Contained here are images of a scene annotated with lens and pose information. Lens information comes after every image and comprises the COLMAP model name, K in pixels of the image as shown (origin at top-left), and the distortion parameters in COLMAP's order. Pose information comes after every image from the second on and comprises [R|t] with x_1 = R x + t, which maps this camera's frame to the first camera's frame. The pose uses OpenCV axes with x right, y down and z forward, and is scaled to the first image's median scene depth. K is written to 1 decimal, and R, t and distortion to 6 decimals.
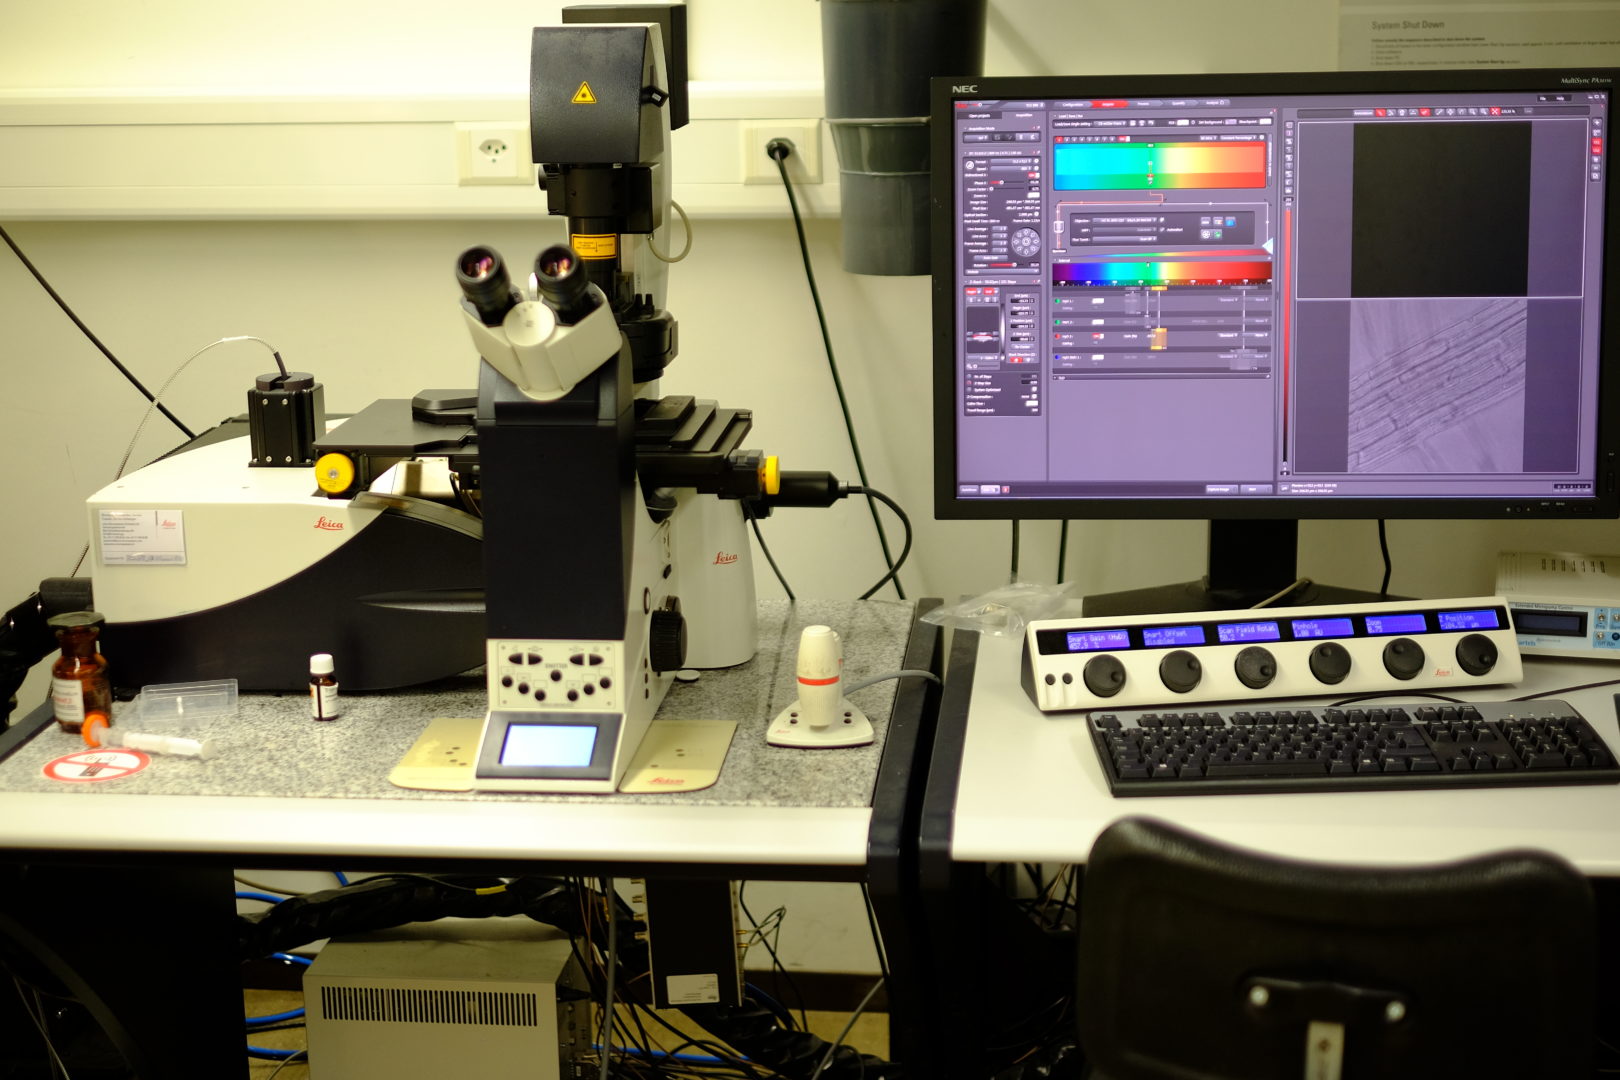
lens RADIAL K [[2503.4, 0, 810.0], [0, 2503.4, 540.0], [0, 0, 1]] dist [-0.030627, 0.062499]
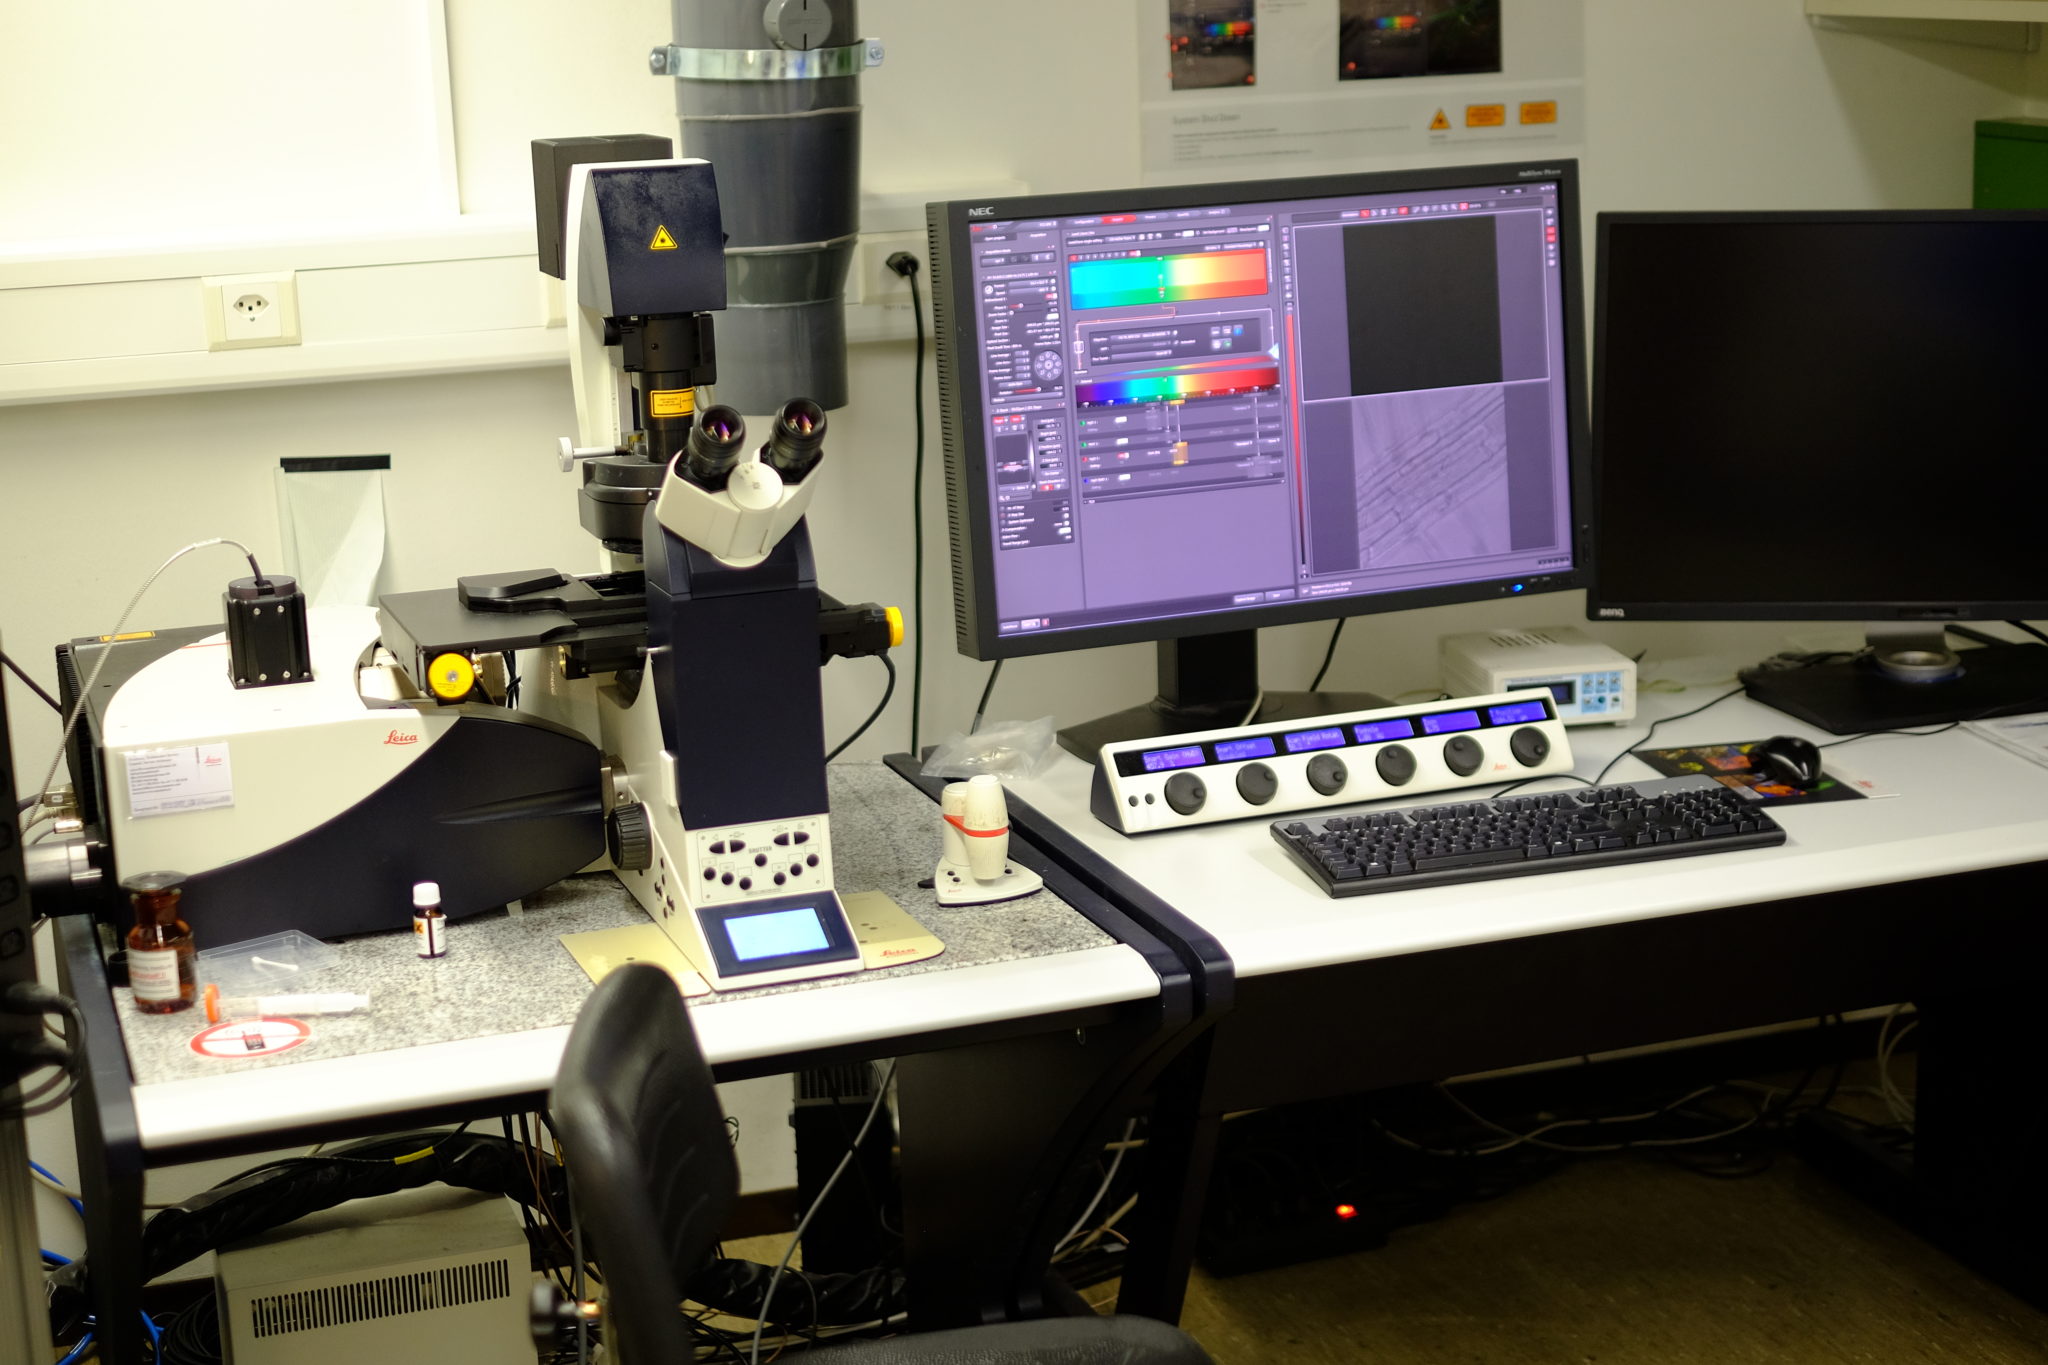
lens RADIAL K [[3145.2, 0, 1024.0], [0, 3145.2, 682.5], [0, 0, 1]] dist [-0.015020, -0.024251]
pose [[0.905090, -0.112481, 0.410073, -0.438185], [0.118619, 0.992884, 0.010534, -0.011143], [-0.408340, 0.039108, 0.911992, -0.102704]]
